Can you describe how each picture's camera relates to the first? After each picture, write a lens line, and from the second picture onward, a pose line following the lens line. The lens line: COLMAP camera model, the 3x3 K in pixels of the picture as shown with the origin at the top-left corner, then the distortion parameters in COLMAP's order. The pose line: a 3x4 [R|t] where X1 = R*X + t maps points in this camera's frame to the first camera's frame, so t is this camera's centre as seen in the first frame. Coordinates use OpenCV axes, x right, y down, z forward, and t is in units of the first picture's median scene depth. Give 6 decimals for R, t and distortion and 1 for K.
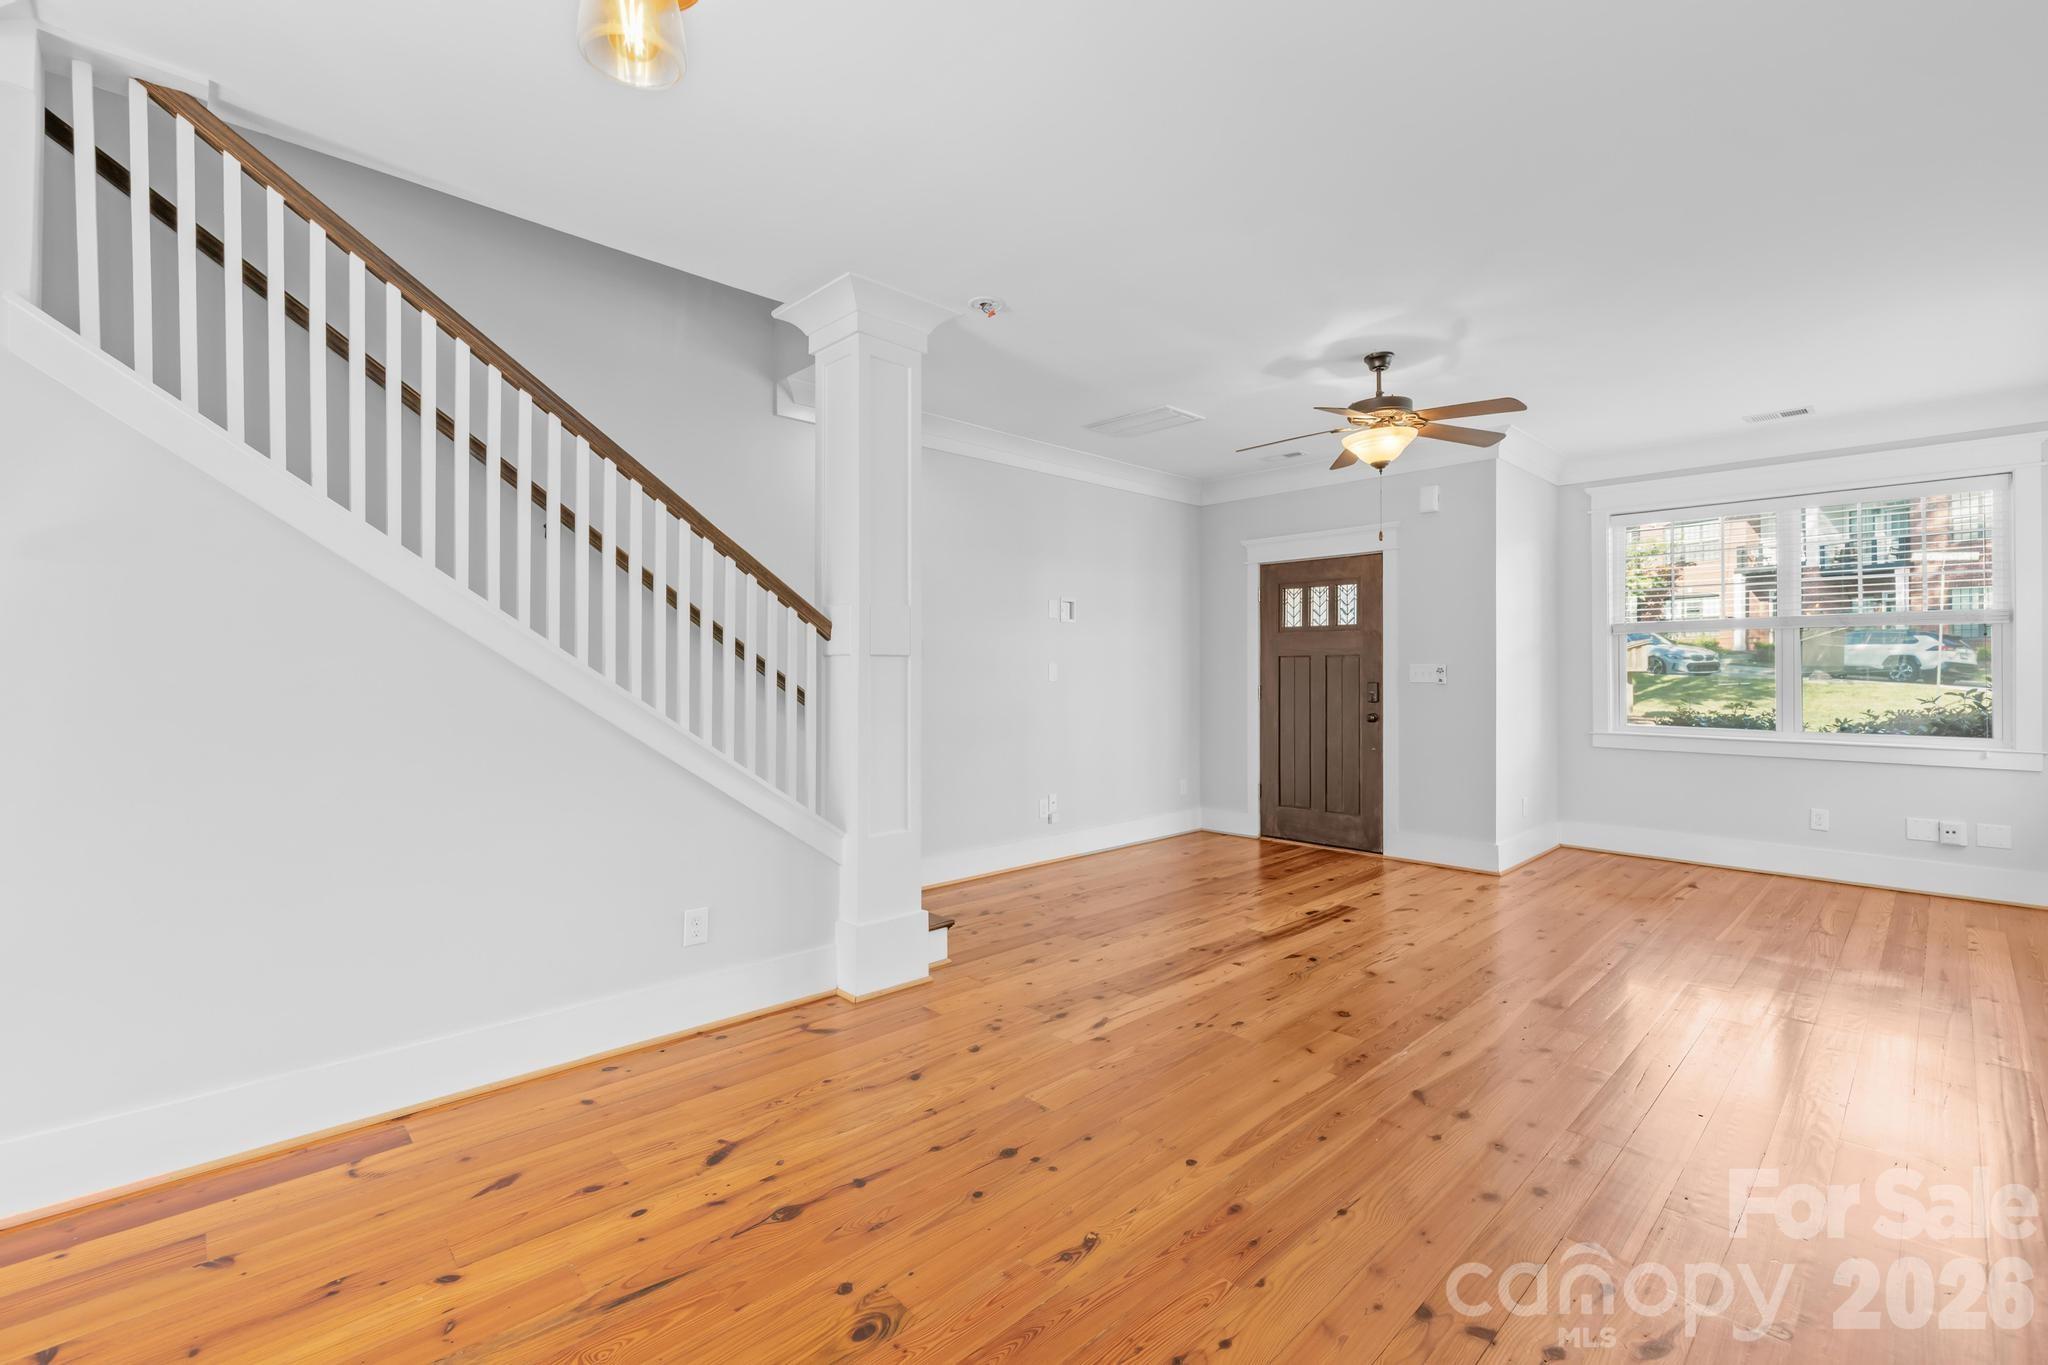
lens RADIAL K [[871.6, 0, 995.9], [0, 871.6, 662.7], [0, 0, 1]] dist [0.001164, -0.001656]
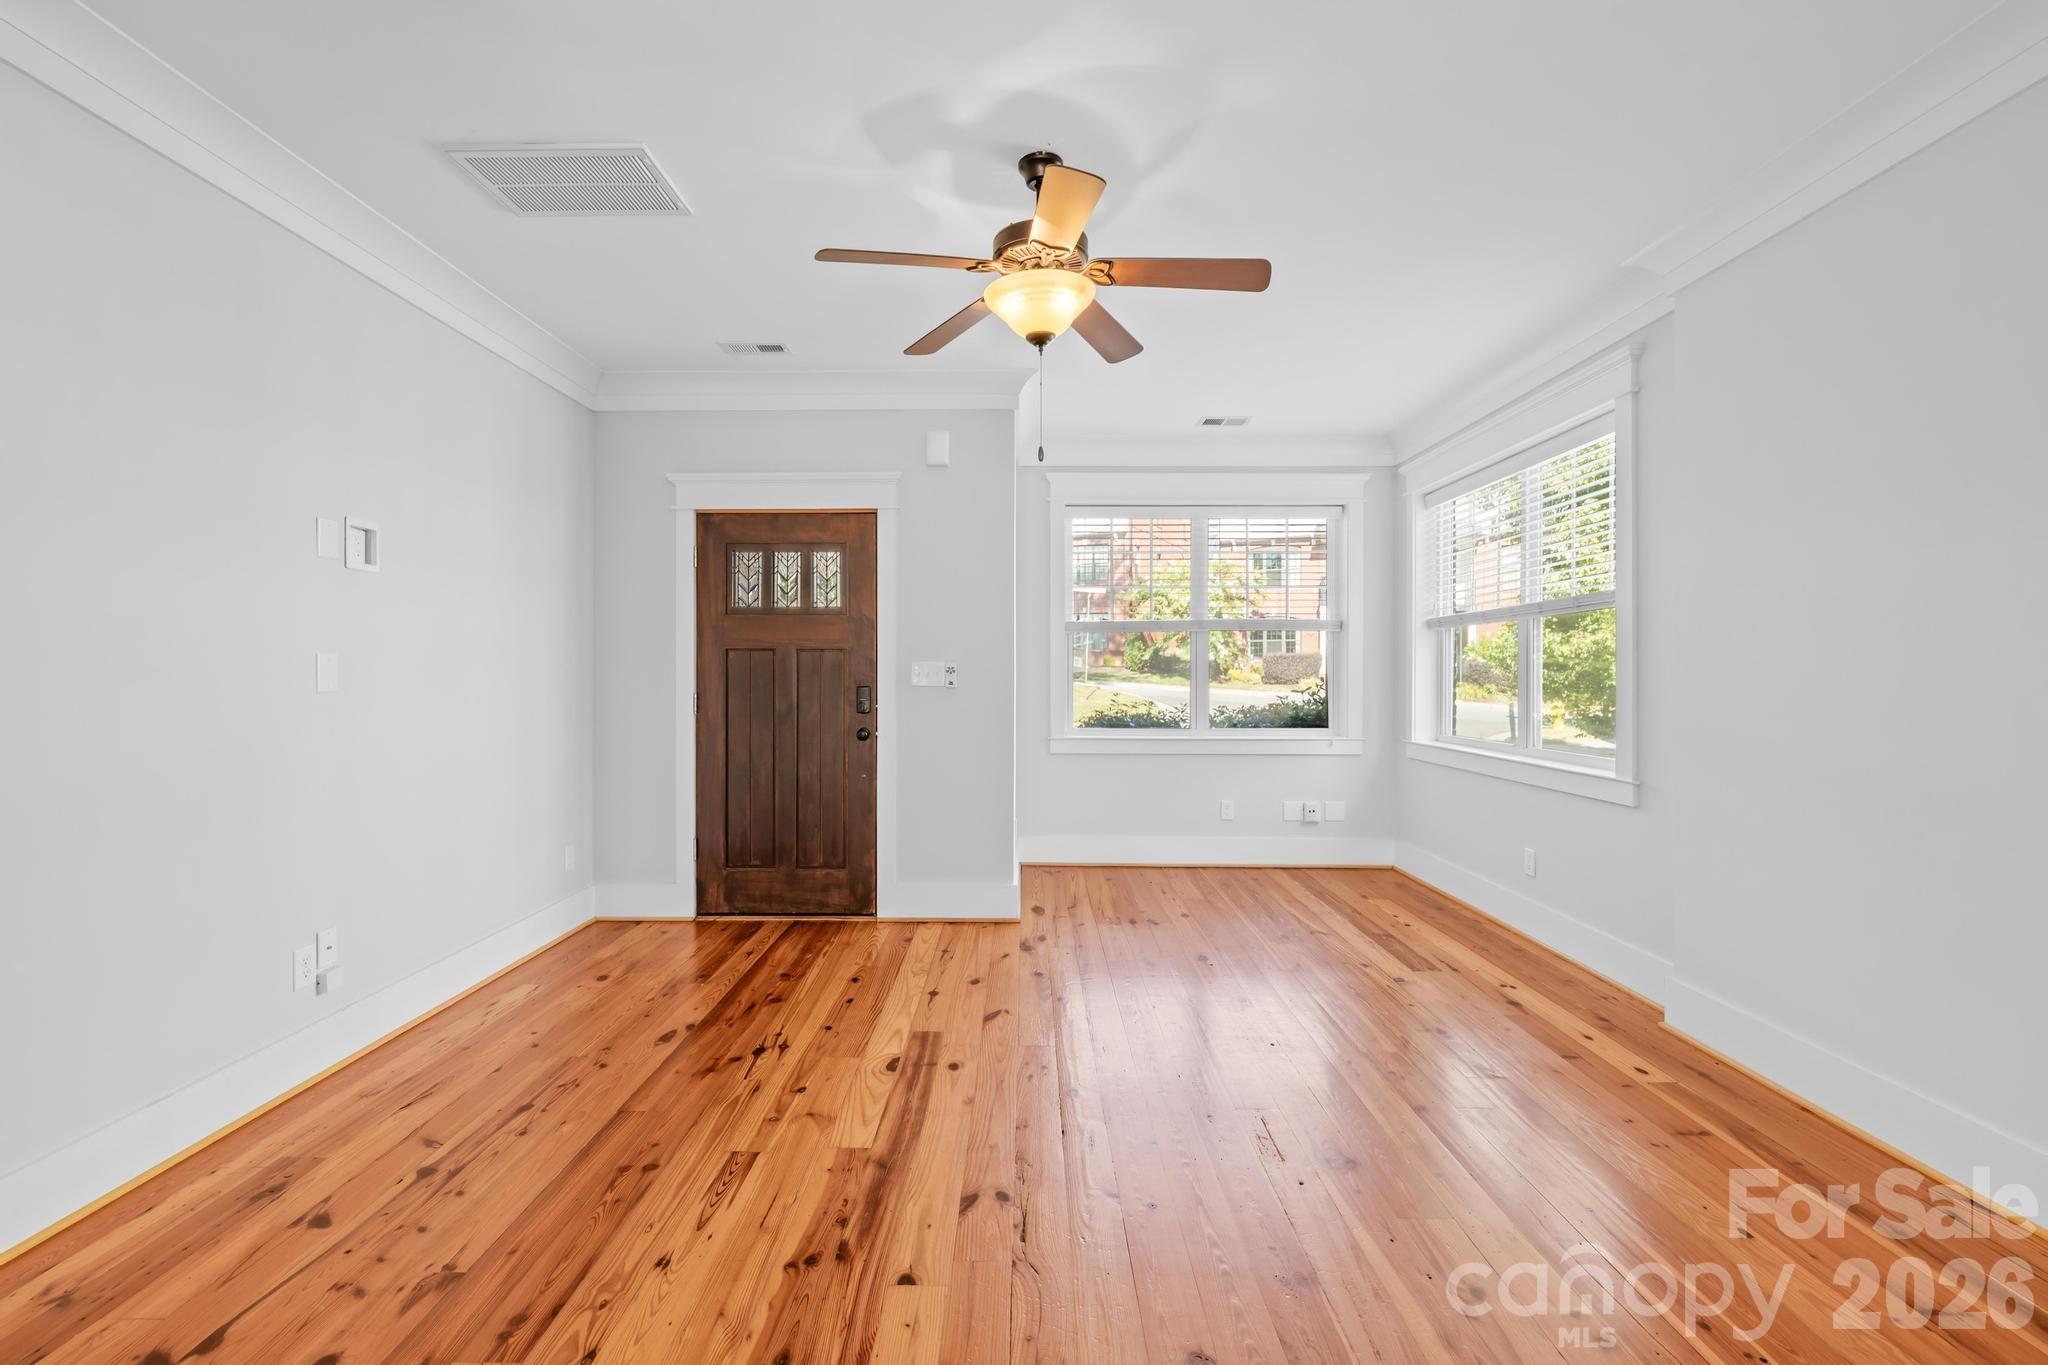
lens RADIAL K [[871.6, 0, 999.3], [0, 871.6, 681.1], [0, 0, 1]] dist [0.001164, -0.001656]
pose [[0.696440, -0.006541, 0.717585, -0.022306], [-0.008144, 0.999822, 0.017018, 0.005275], [-0.717569, -0.017696, 0.696263, 0.479583]]
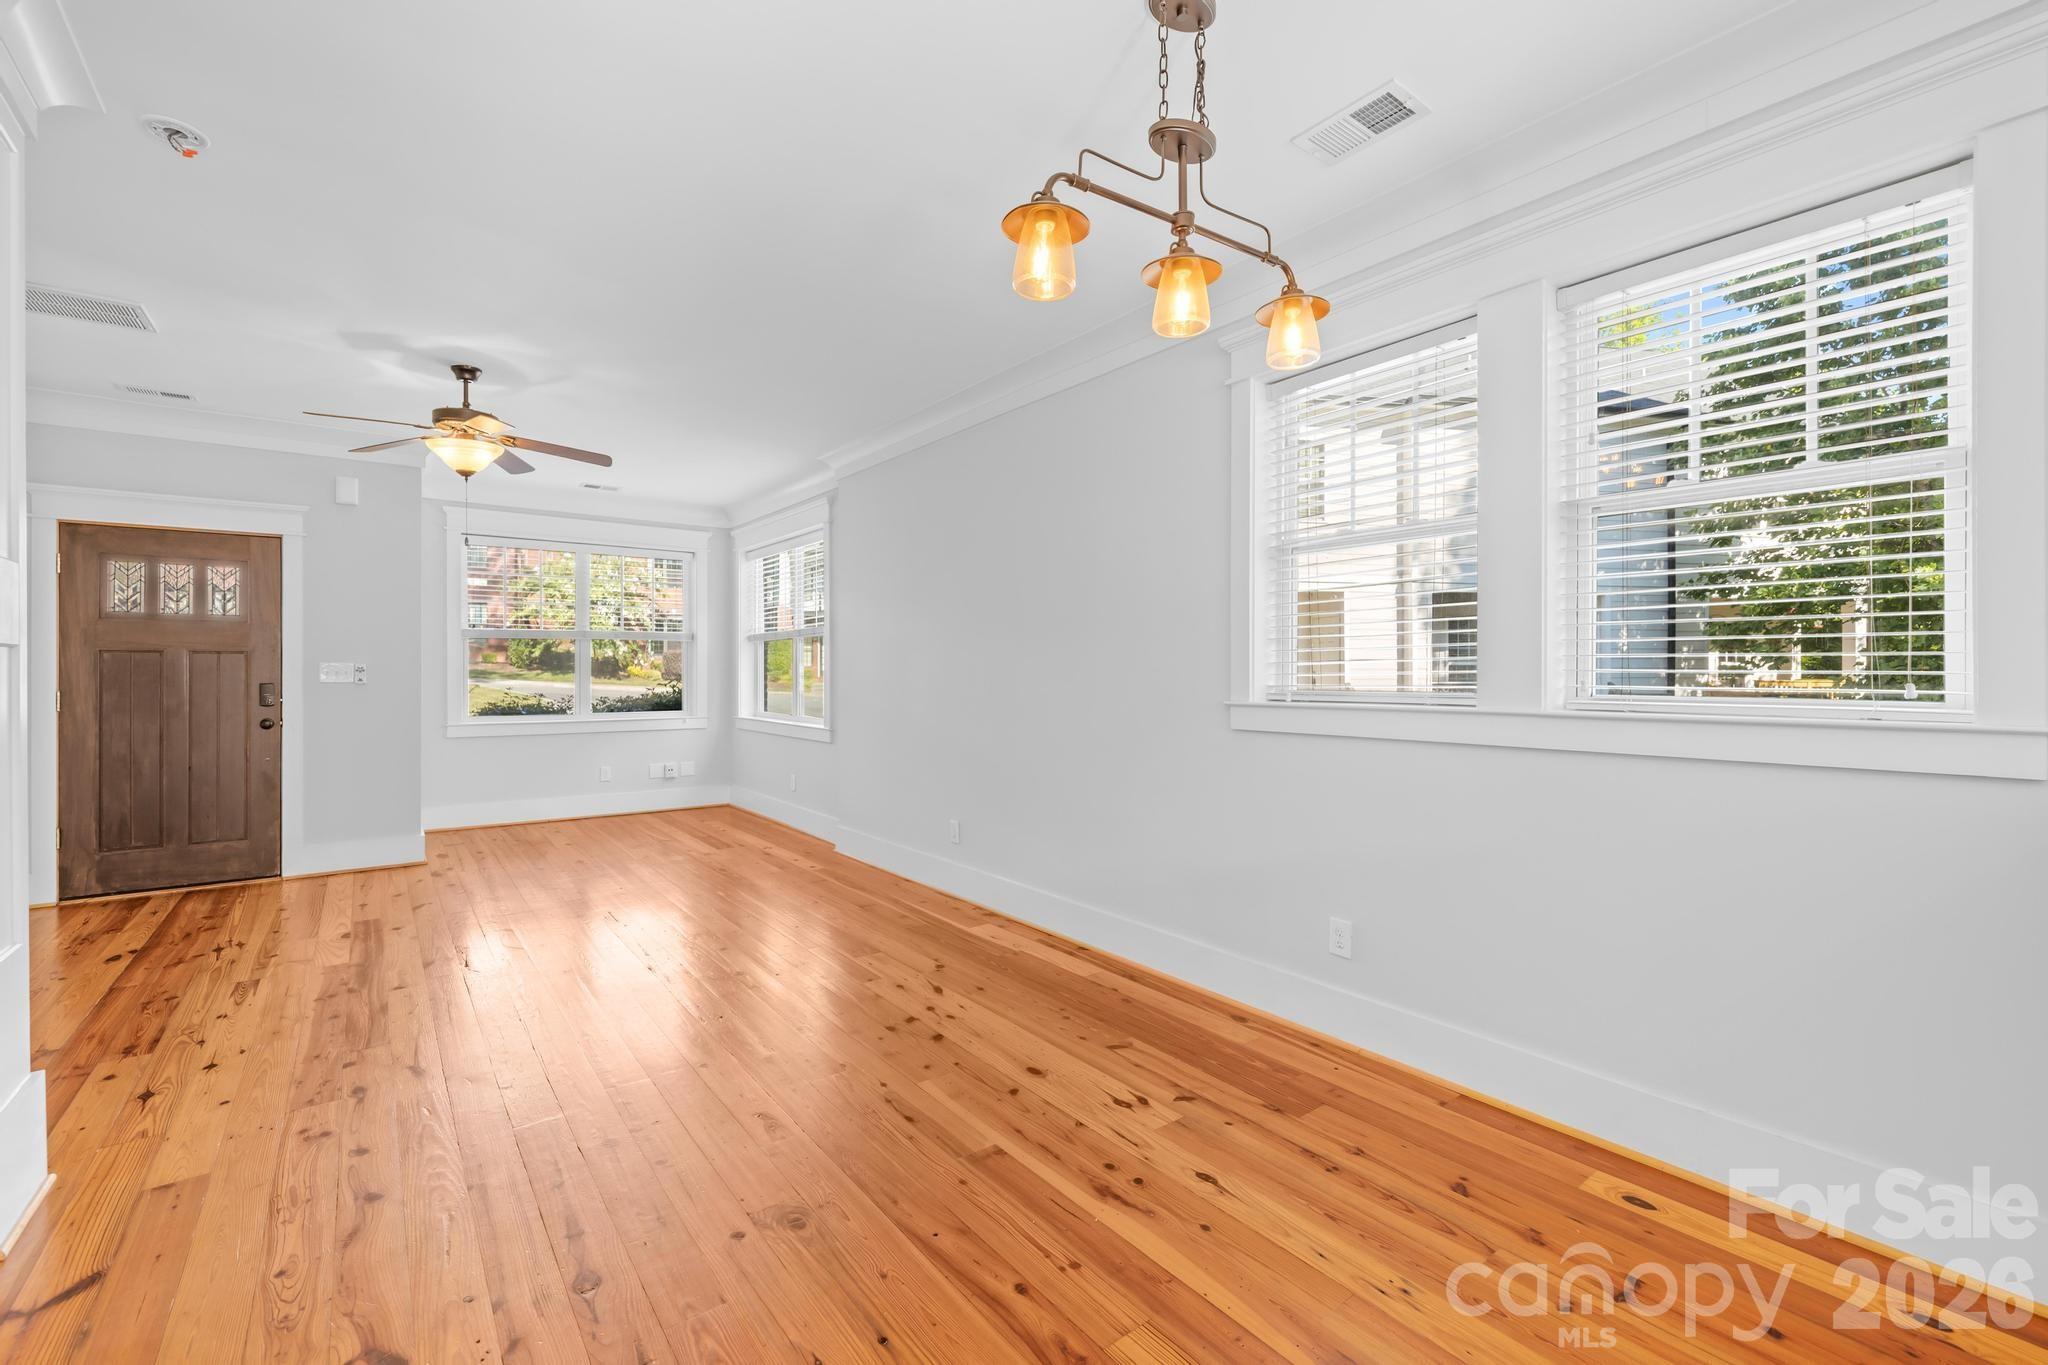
lens RADIAL K [[871.6, 0, 1022.4], [0, 871.6, 669.1], [0, 0, 1]] dist [0.001164, -0.001656]
pose [[0.093558, 0.000150, 0.995614, -0.439772], [-0.010989, 0.999939, 0.000882, -0.000777], [-0.995553, -0.011023, 0.093554, 0.194801]]
